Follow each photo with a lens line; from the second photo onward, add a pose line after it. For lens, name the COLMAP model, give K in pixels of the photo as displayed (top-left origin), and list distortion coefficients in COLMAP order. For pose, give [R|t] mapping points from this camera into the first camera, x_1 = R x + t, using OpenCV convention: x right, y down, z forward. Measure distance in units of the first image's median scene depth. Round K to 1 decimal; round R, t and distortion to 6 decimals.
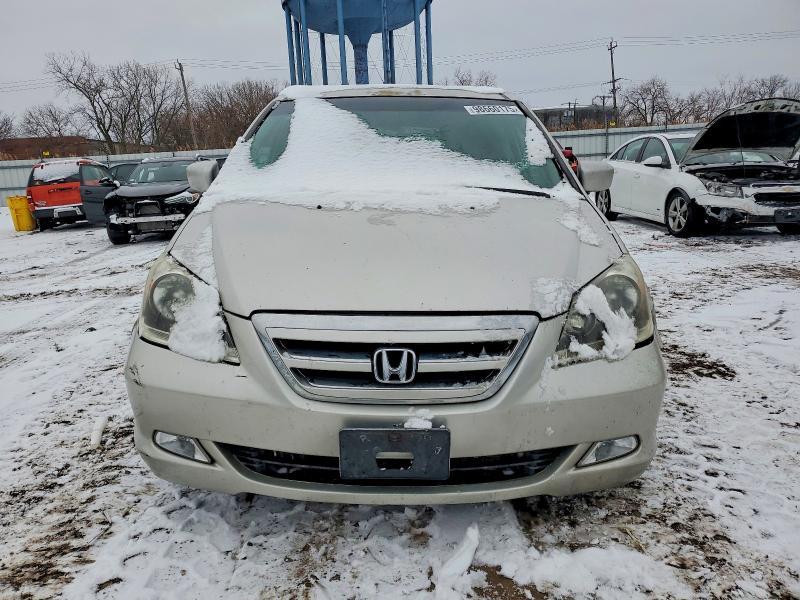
lens RADIAL K [[612.4, 0, 401.9], [0, 612.4, 301.7], [0, 0, 1]] dist [0.012325, 0.009635]
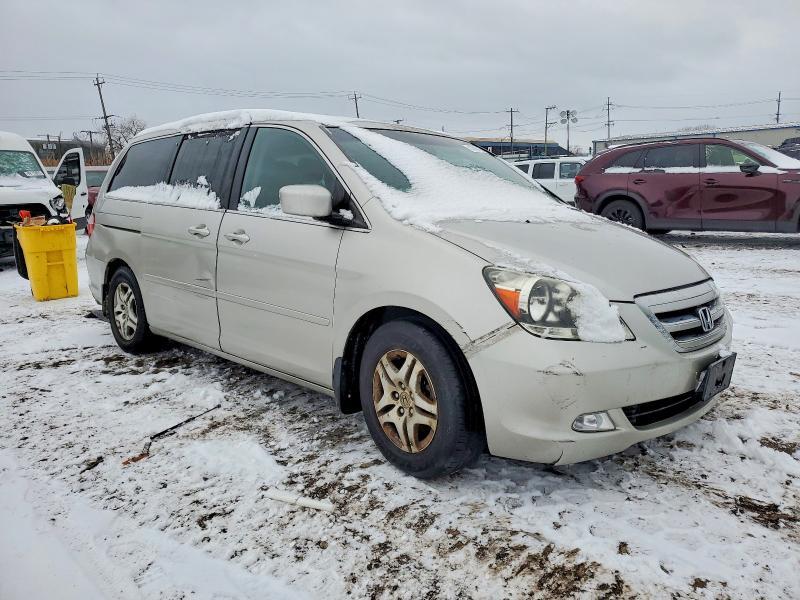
lens RADIAL K [[612.4, 0, 405.2], [0, 612.4, 294.5], [0, 0, 1]] dist [0.012325, 0.009635]
pose [[0.699133, -0.109760, 0.706516, -1.308597], [0.159628, 0.987167, -0.004599, -0.052117], [-0.696945, 0.115995, 0.707682, 0.375165]]
